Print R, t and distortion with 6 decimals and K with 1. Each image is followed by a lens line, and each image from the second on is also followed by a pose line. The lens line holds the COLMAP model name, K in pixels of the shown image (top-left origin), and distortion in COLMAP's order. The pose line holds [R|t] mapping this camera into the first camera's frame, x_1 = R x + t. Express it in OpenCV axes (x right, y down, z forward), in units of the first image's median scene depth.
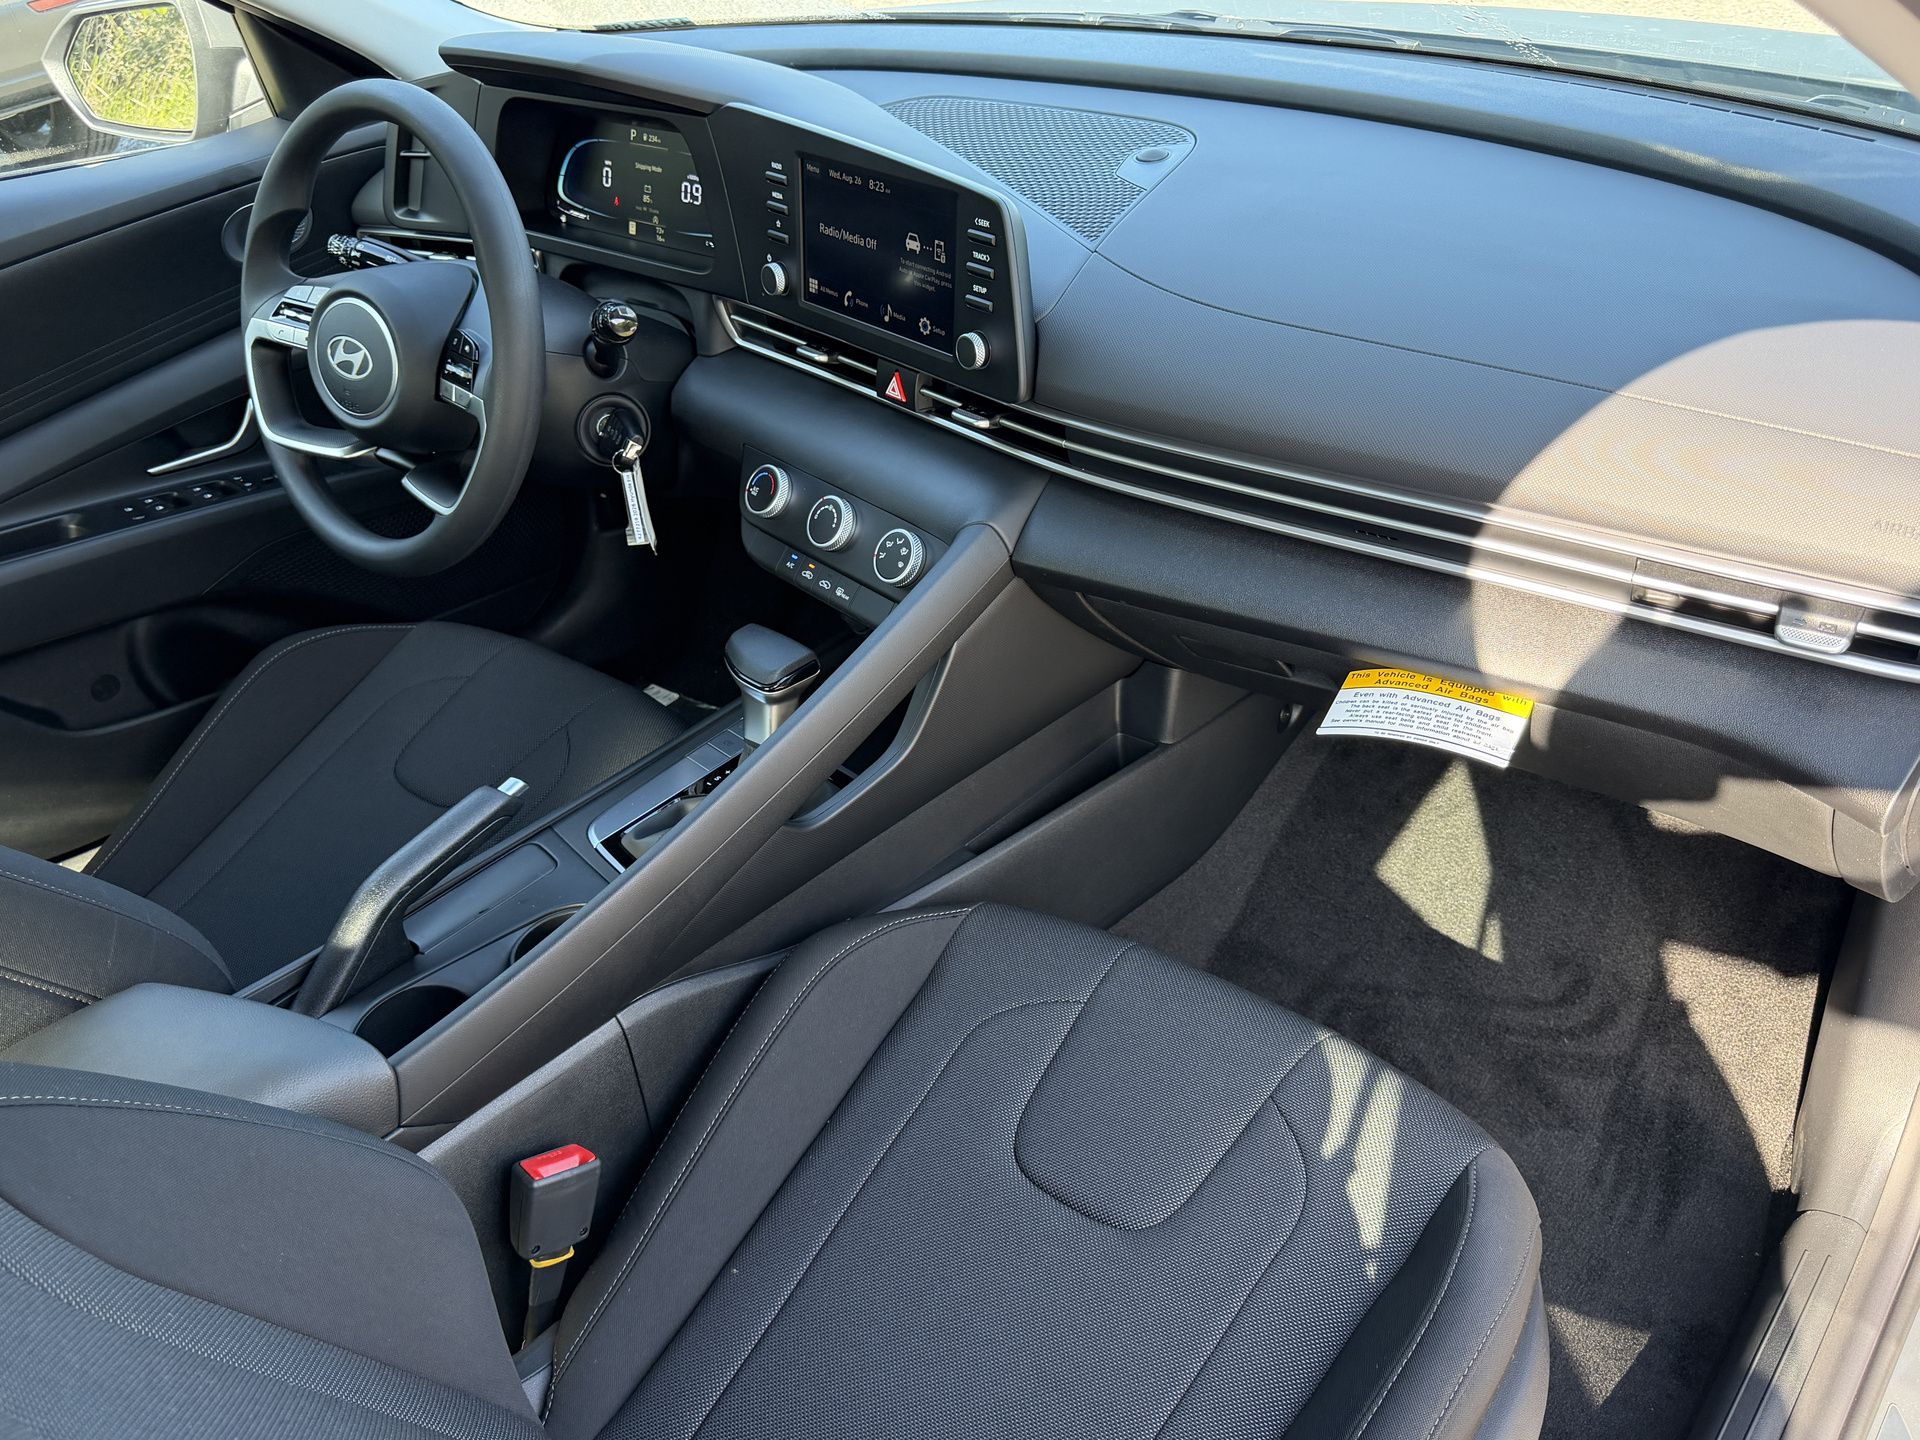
lens RADIAL K [[1576.2, 0, 965.8], [0, 1576.2, 752.7], [0, 0, 1]] dist [0.061973, -0.040095]
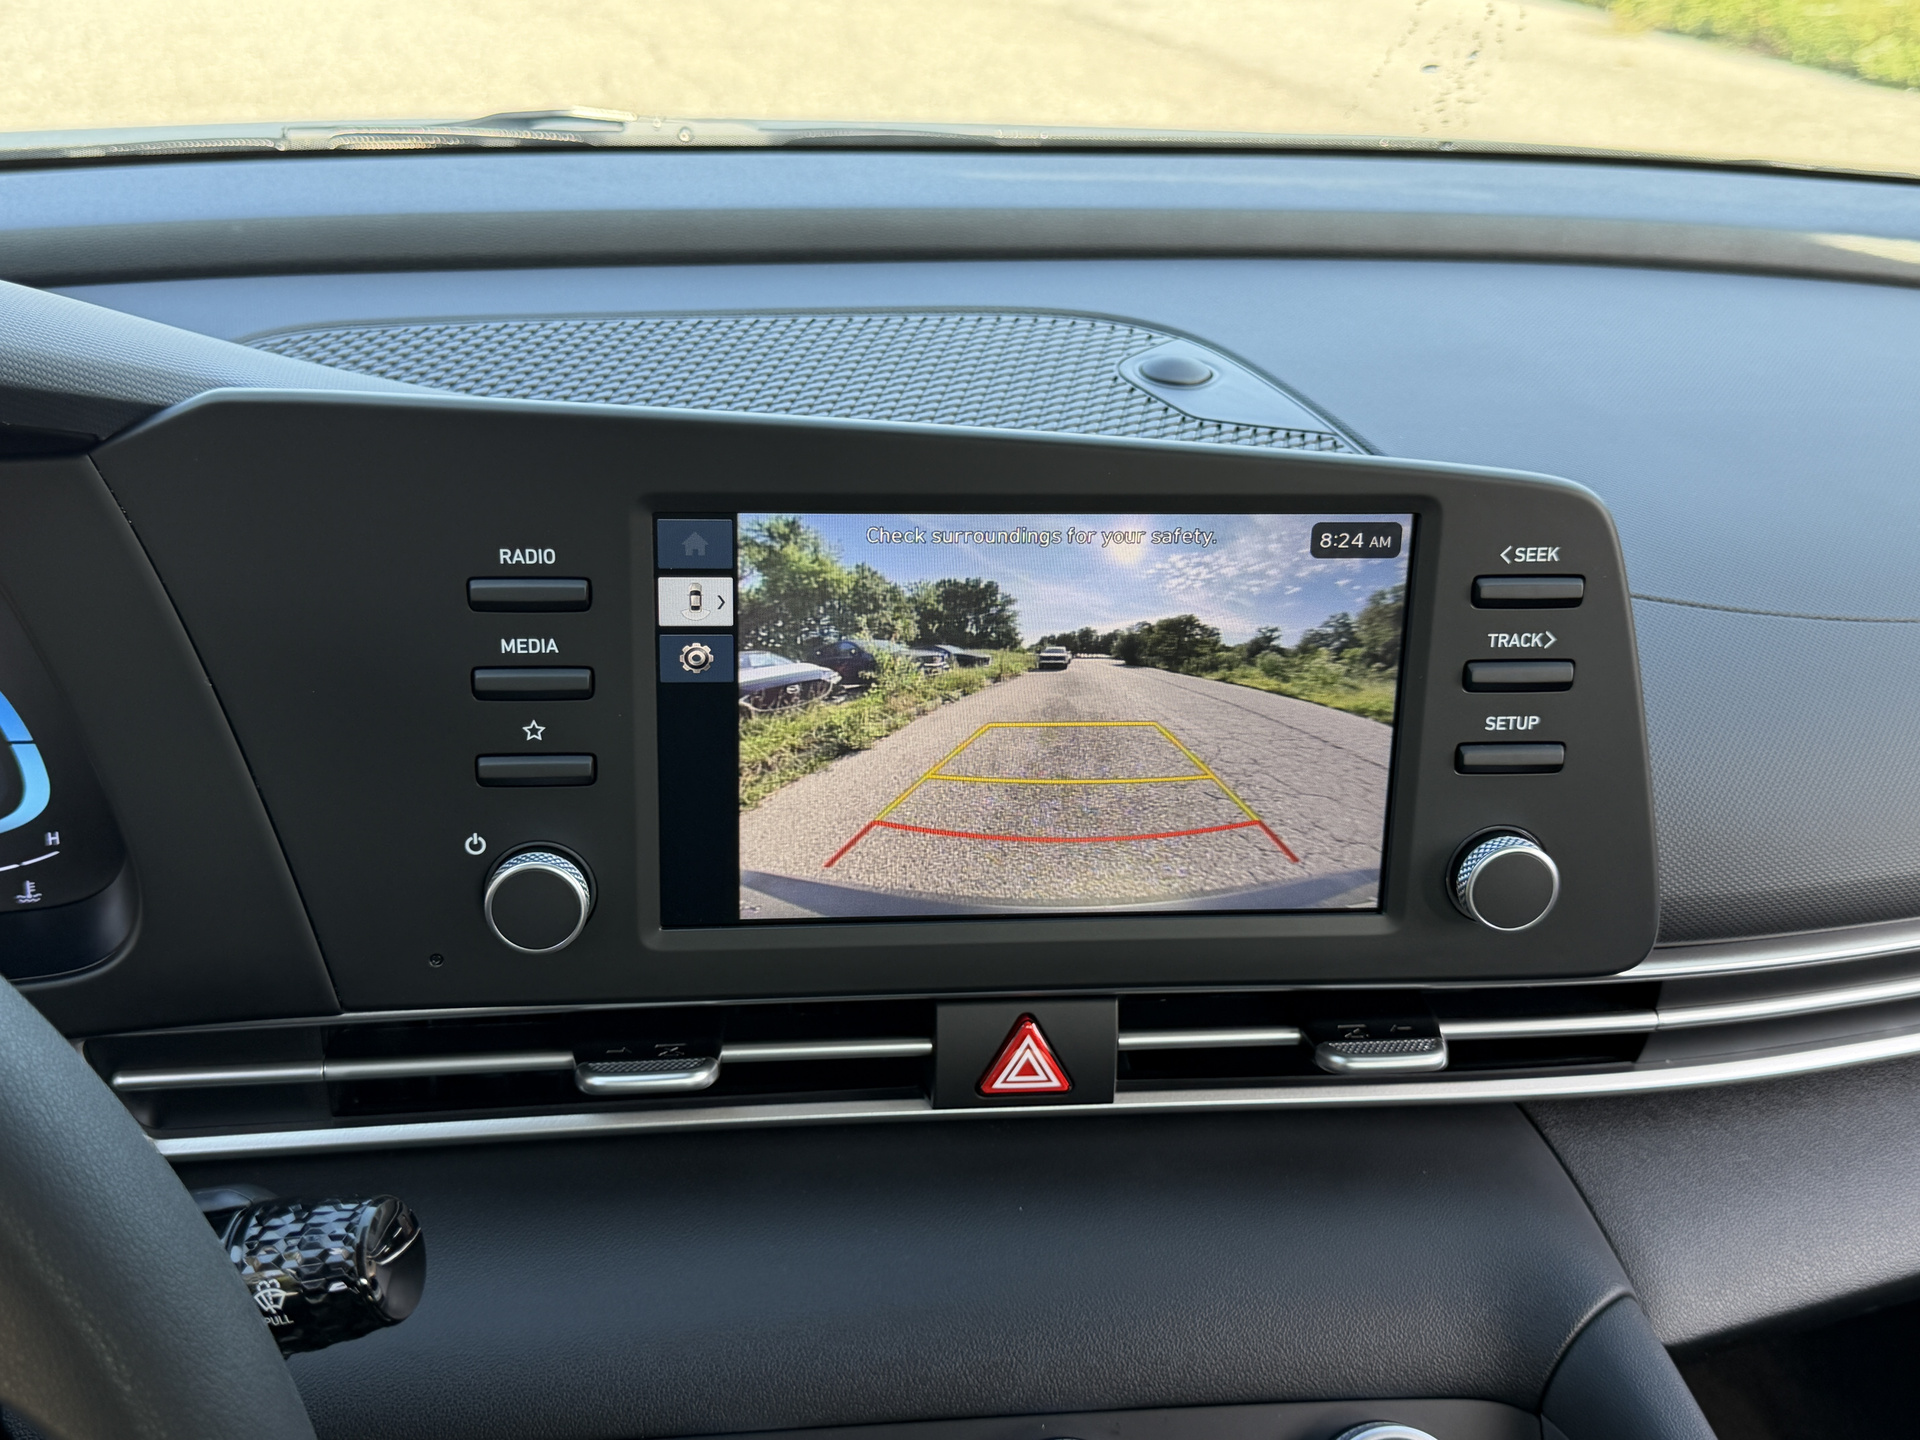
lens RADIAL K [[2090.7, 0, 989.3], [0, 2090.7, 719.7], [0, 0, 1]] dist [0.058042, 0.000000]
pose [[0.543458, -0.260523, 0.797985, -0.394745], [0.406572, 0.913370, 0.021303, -0.310609], [-0.734406, 0.312862, 0.602300, 0.697832]]
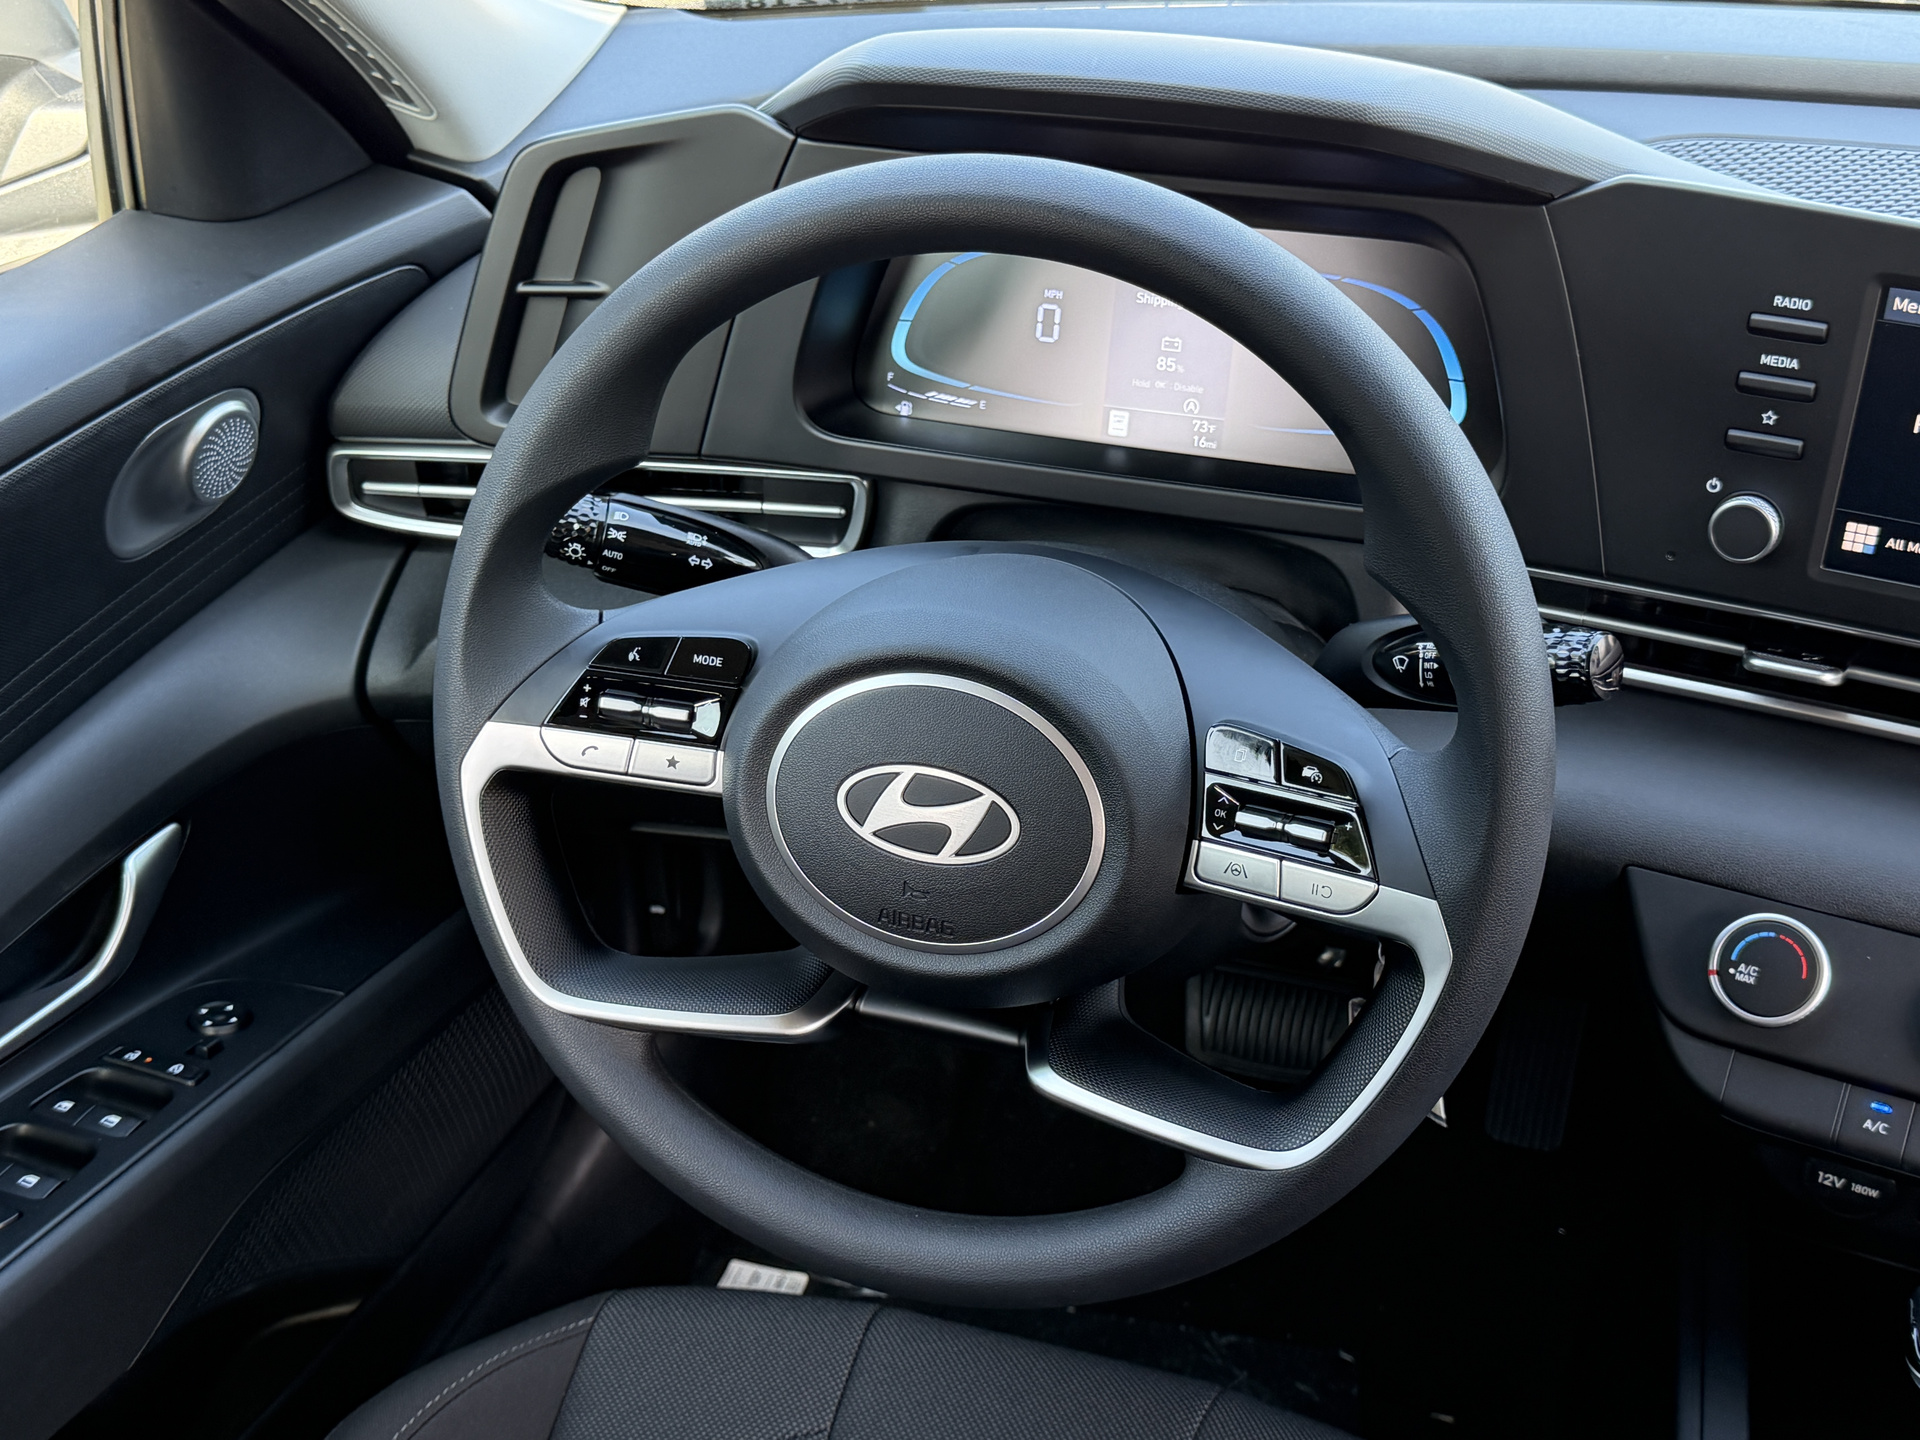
lens RADIAL K [[2309.4, 0, 968.3], [0, 2309.4, 731.8], [0, 0, 1]] dist [0.092478, 0.000000]
pose [[0.928754, -0.120543, 0.350550, -0.598808], [0.157051, 0.984542, -0.077542, -0.226628], [-0.335784, 0.127071, 0.933328, 0.446607]]
